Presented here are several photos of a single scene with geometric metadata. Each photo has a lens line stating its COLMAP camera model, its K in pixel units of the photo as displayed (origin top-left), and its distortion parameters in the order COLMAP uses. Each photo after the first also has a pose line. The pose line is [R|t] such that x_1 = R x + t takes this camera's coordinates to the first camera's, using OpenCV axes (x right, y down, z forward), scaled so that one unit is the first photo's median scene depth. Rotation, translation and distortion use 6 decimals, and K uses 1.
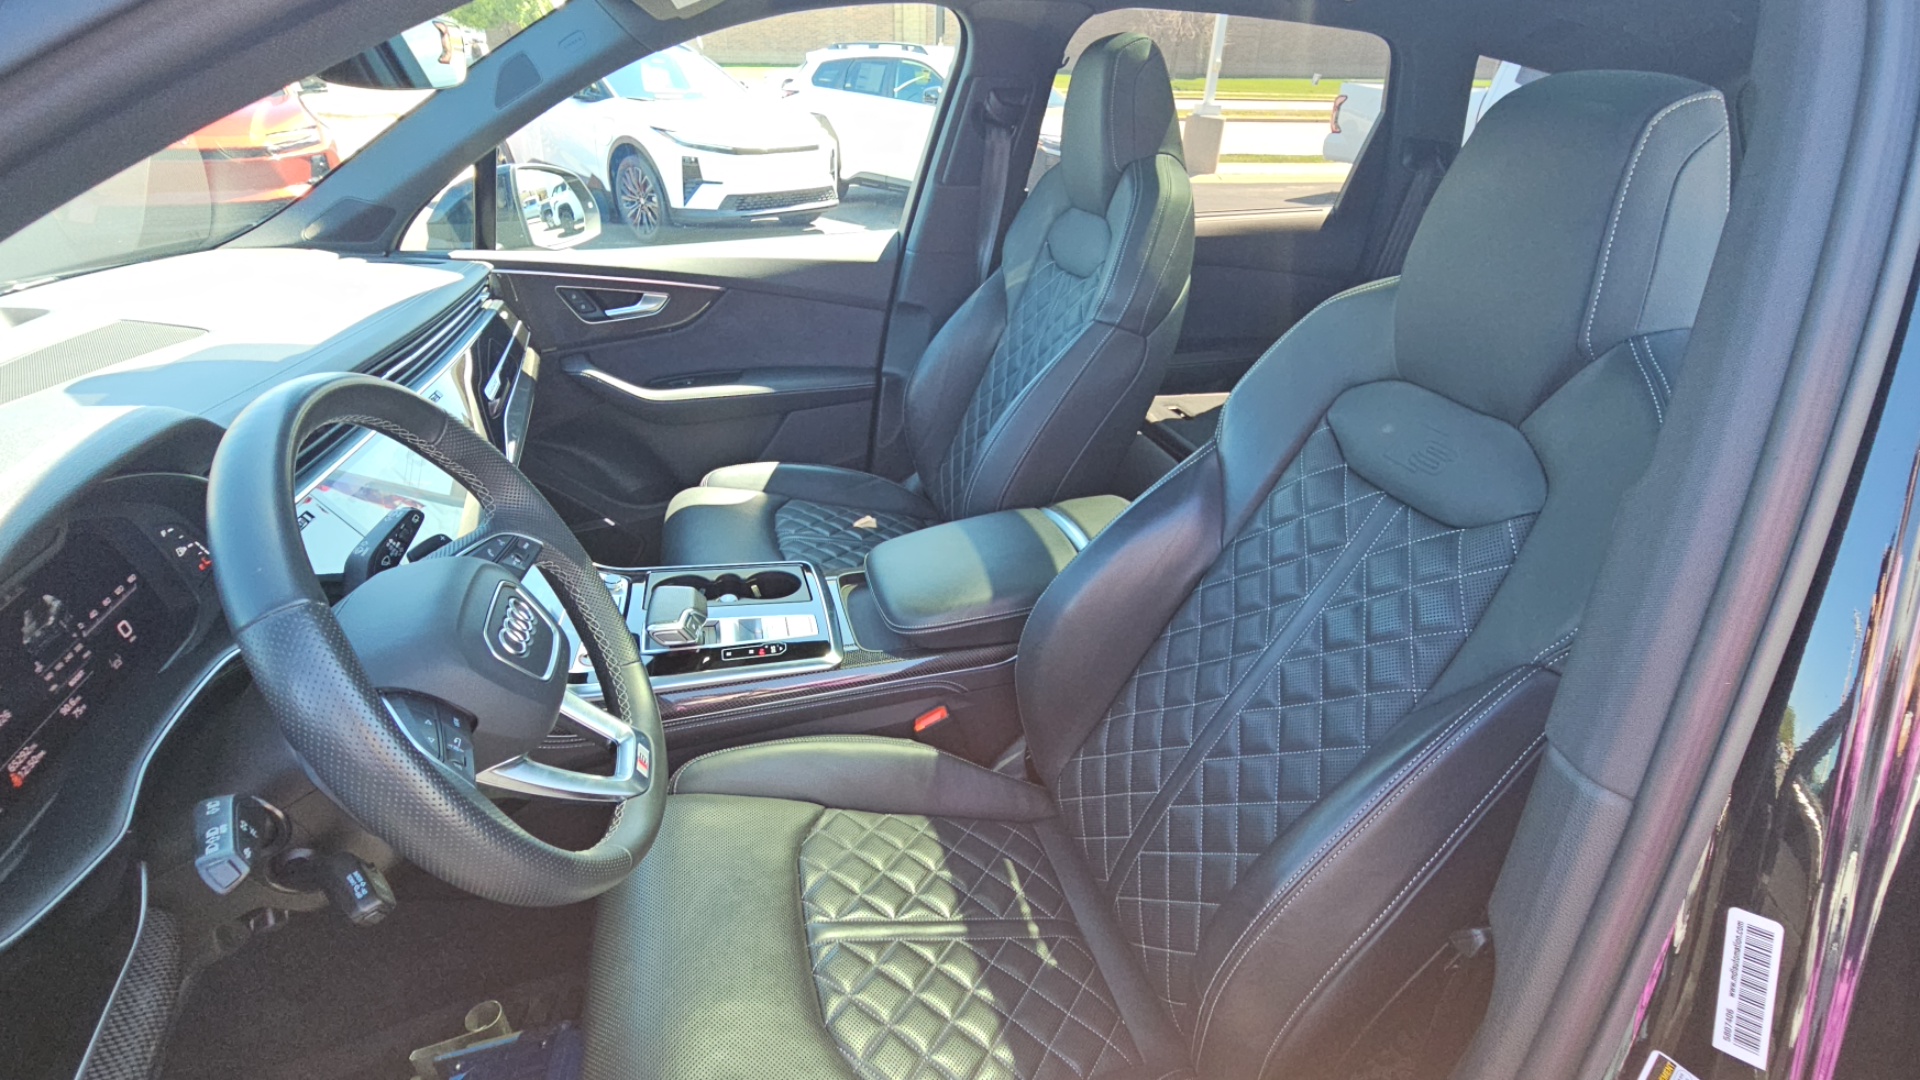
lens RADIAL K [[861.7, 0, 977.9], [0, 861.7, 543.2], [0, 0, 1]] dist [0.007674, -0.006930]
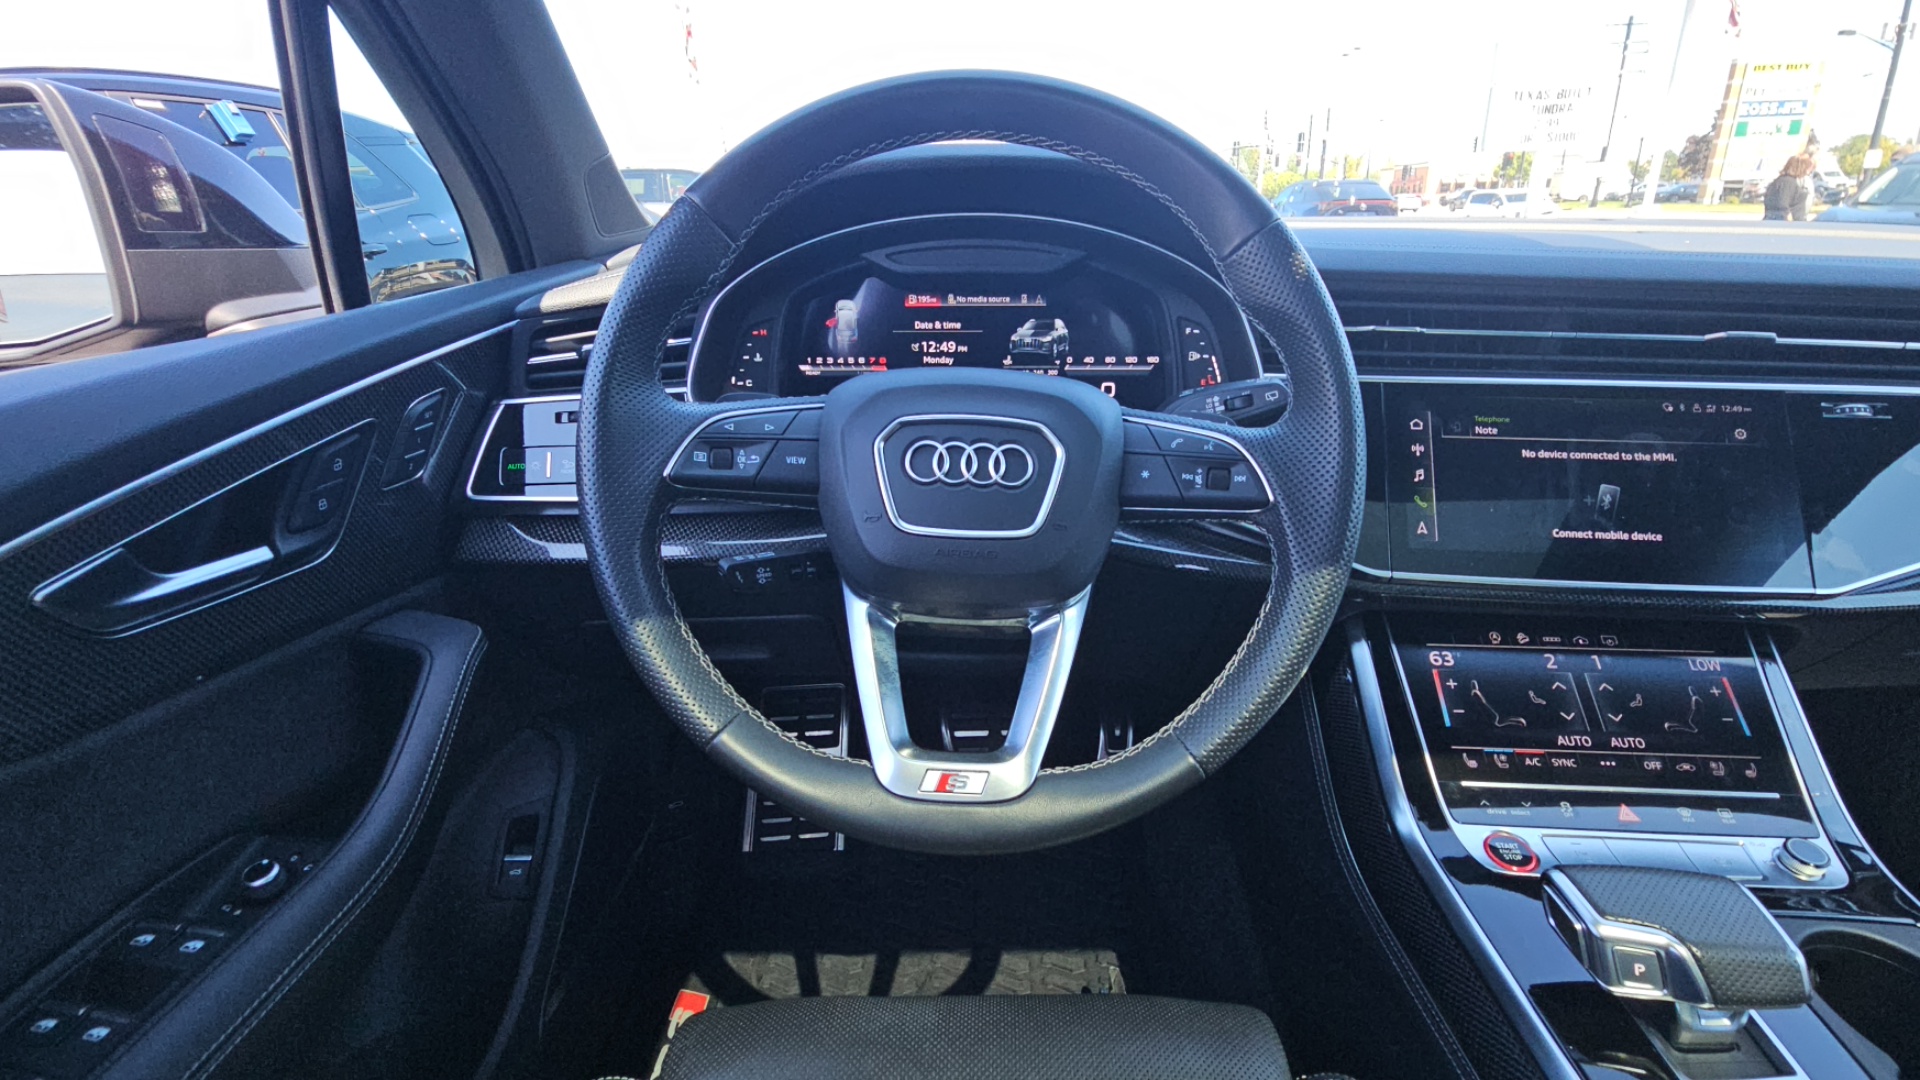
lens RADIAL K [[861.7, 0, 979.2], [0, 861.7, 547.9], [0, 0, 1]] dist [0.007674, -0.006930]
pose [[-0.302679, 0.333782, -0.892735, 0.057674], [-0.451798, 0.774498, 0.442755, -0.090732], [0.839204, 0.537348, -0.083622, 0.625566]]
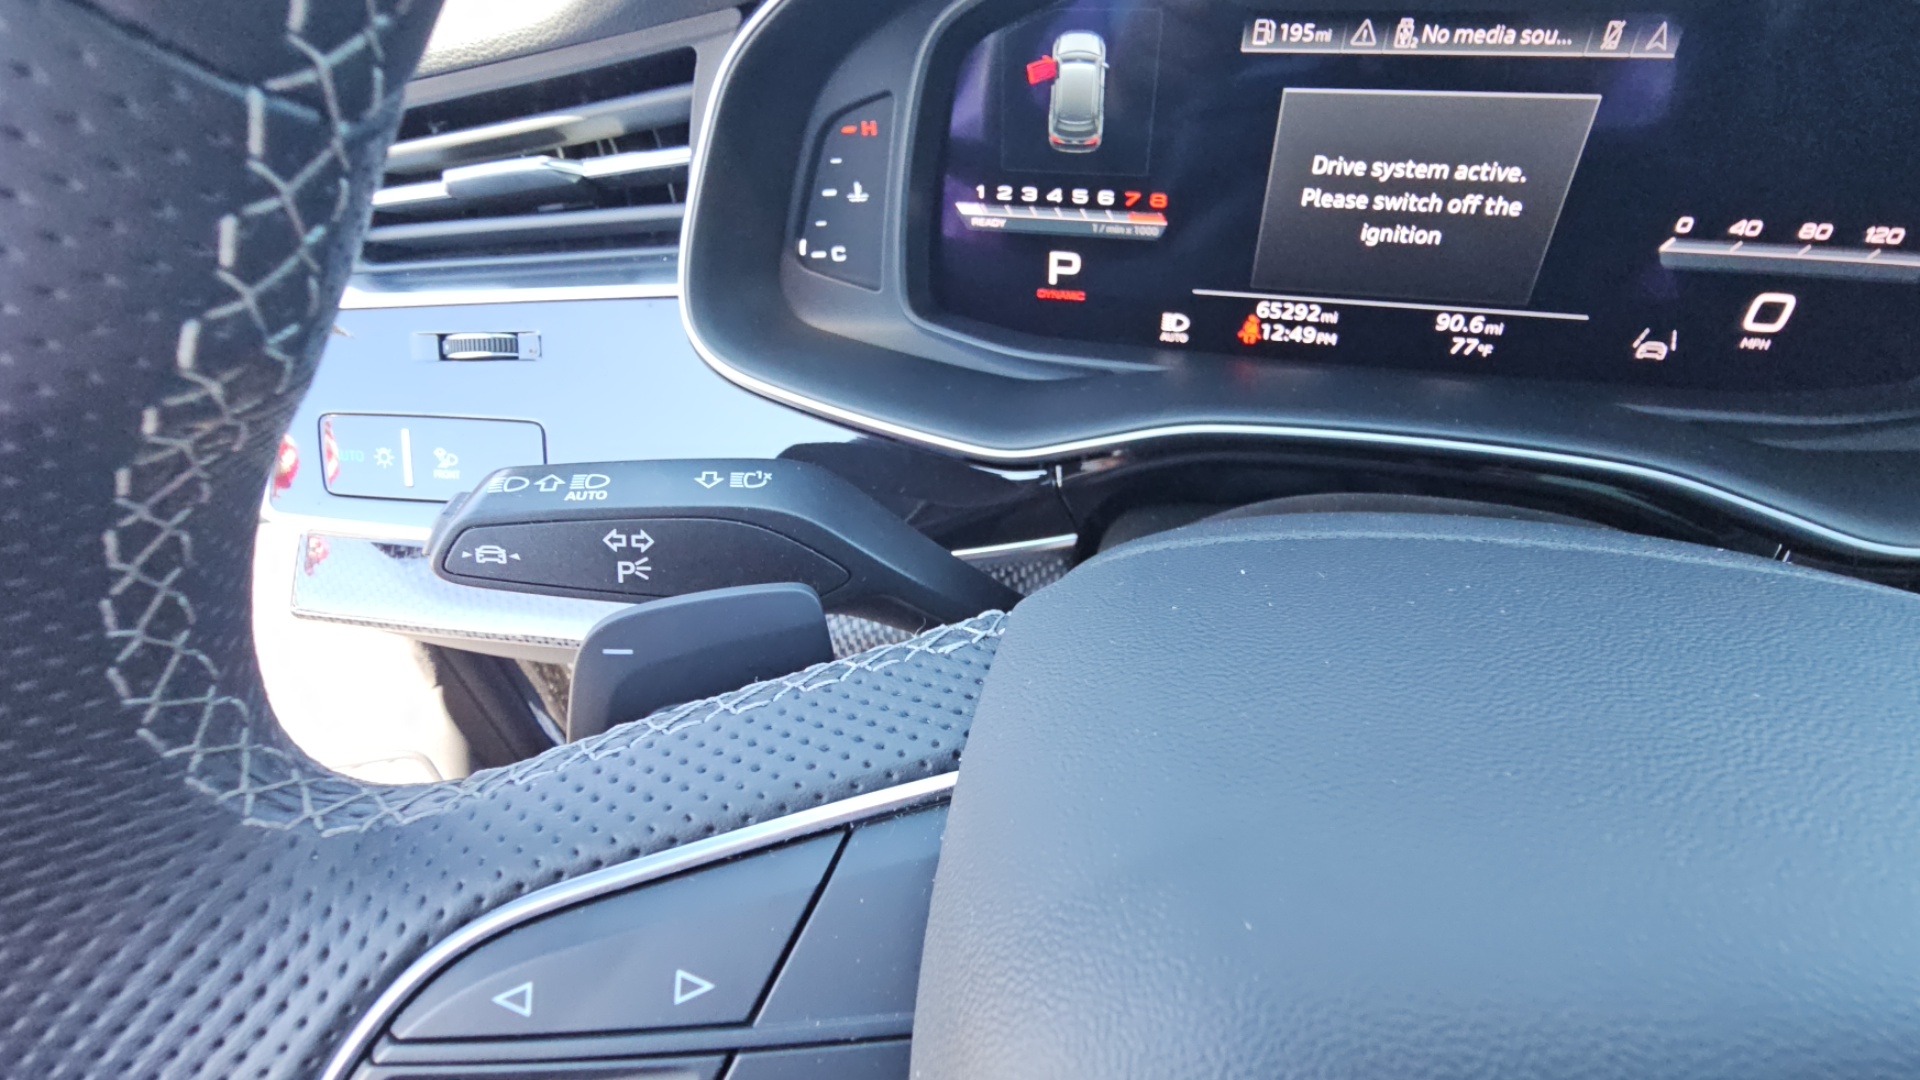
lens RADIAL K [[861.7, 0, 977.5], [0, 861.7, 539.1], [0, 0, 1]] dist [0.007674, -0.006930]
pose [[-0.508799, 0.565126, -0.649428, -0.284656], [-0.382690, 0.527266, 0.758643, -0.004953], [0.771150, 0.634526, -0.052004, 0.473826]]
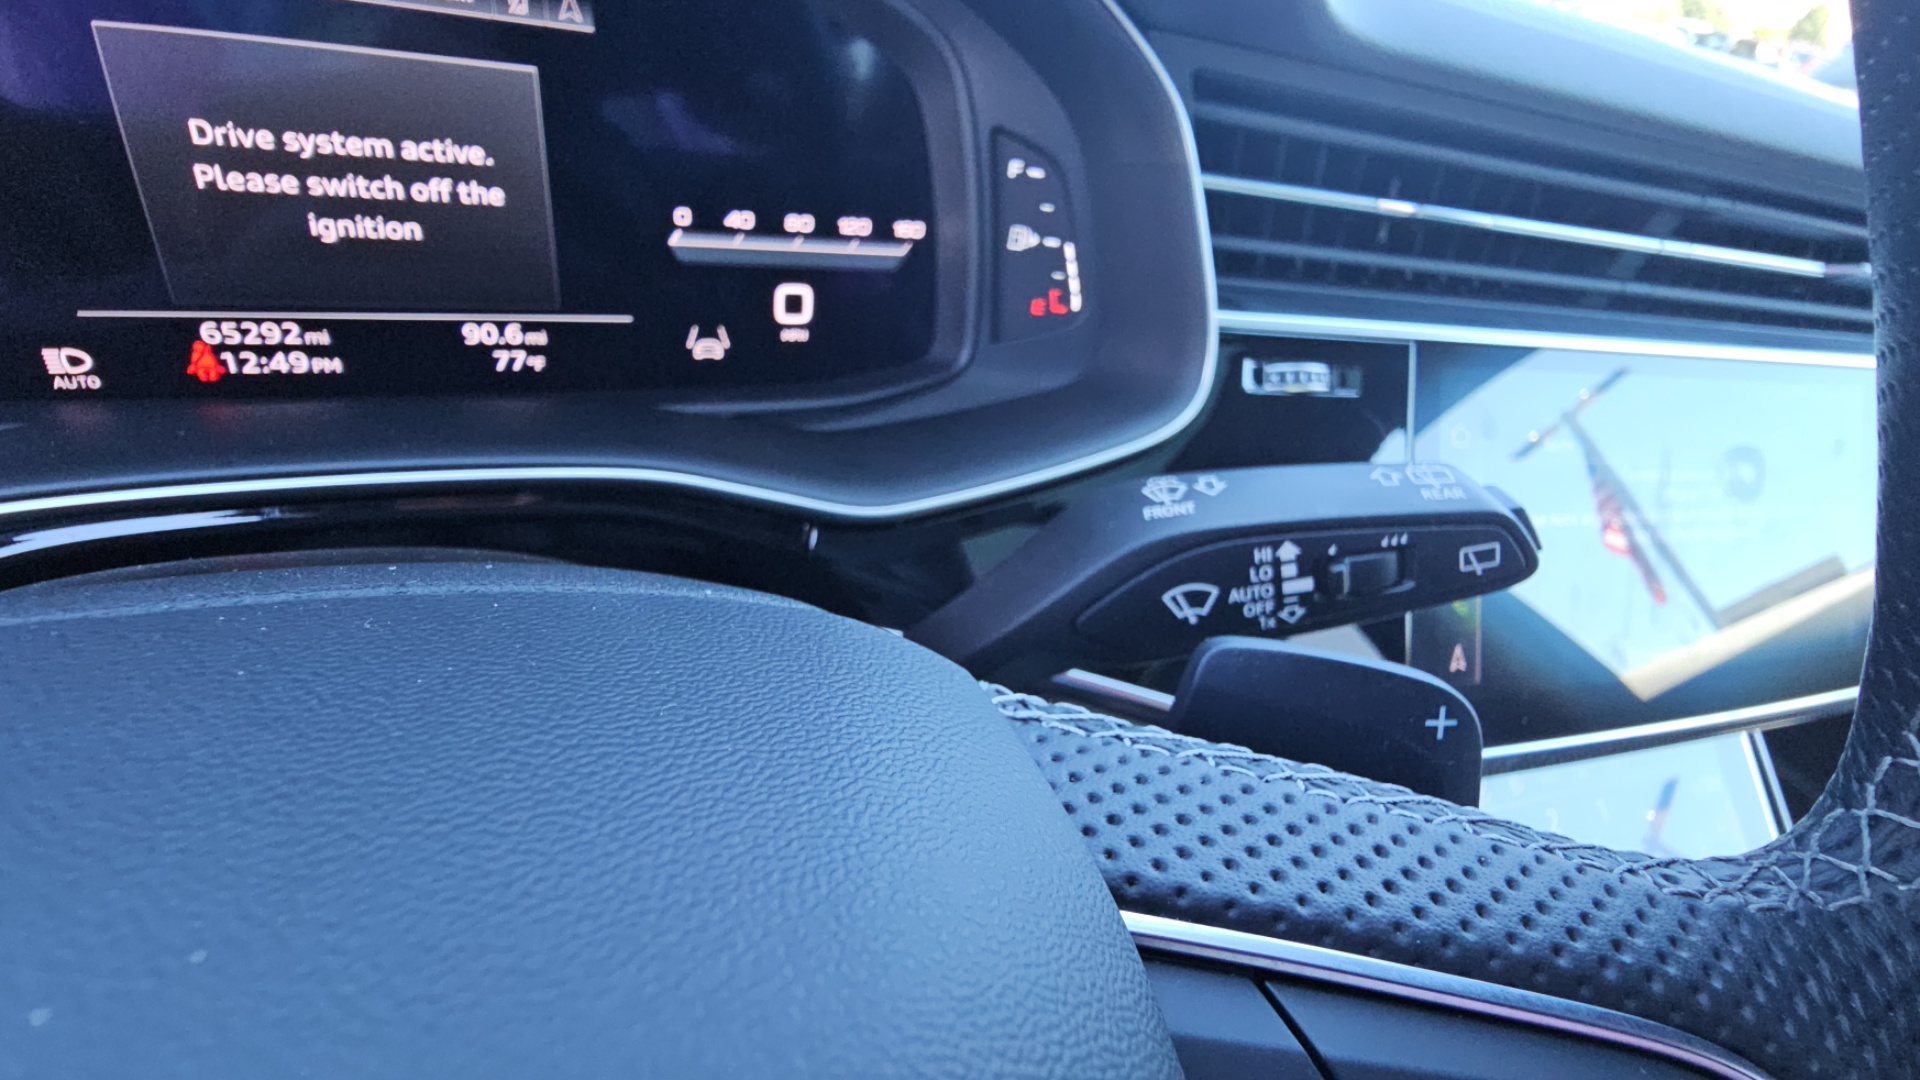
lens RADIAL K [[861.7, 0, 965.1], [0, 861.7, 533.8], [0, 0, 1]] dist [0.007674, -0.006930]
pose [[0.092041, 0.570293, -0.816269, -0.343970], [-0.612879, 0.678524, 0.404949, -0.025284], [0.784798, 0.463002, 0.411973, 0.557017]]
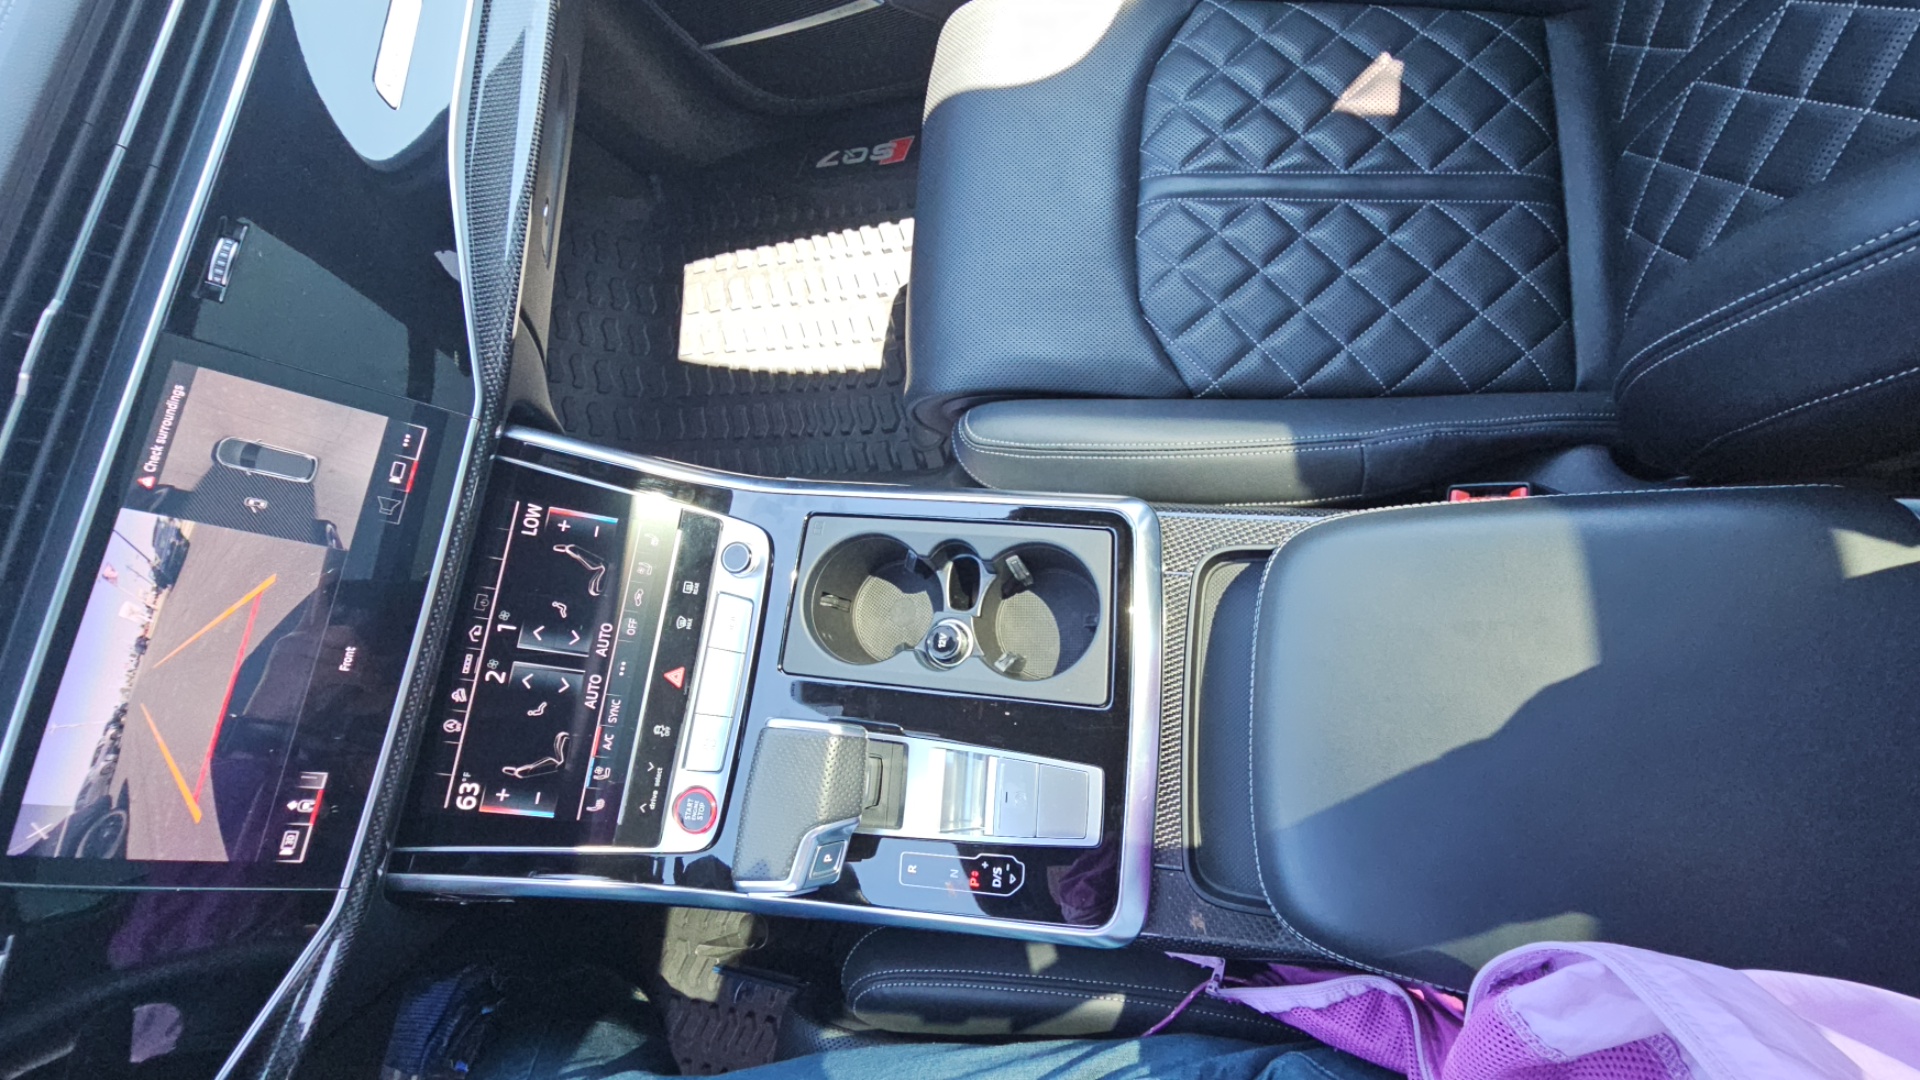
lens RADIAL K [[861.7, 0, 984.1], [0, 861.7, 538.2], [0, 0, 1]] dist [0.007674, -0.006930]
pose [[0.871158, 0.290804, -0.395621, -0.106410], [0.135602, 0.631910, 0.763087, -0.352271], [0.471906, -0.718416, 0.511061, 0.865972]]
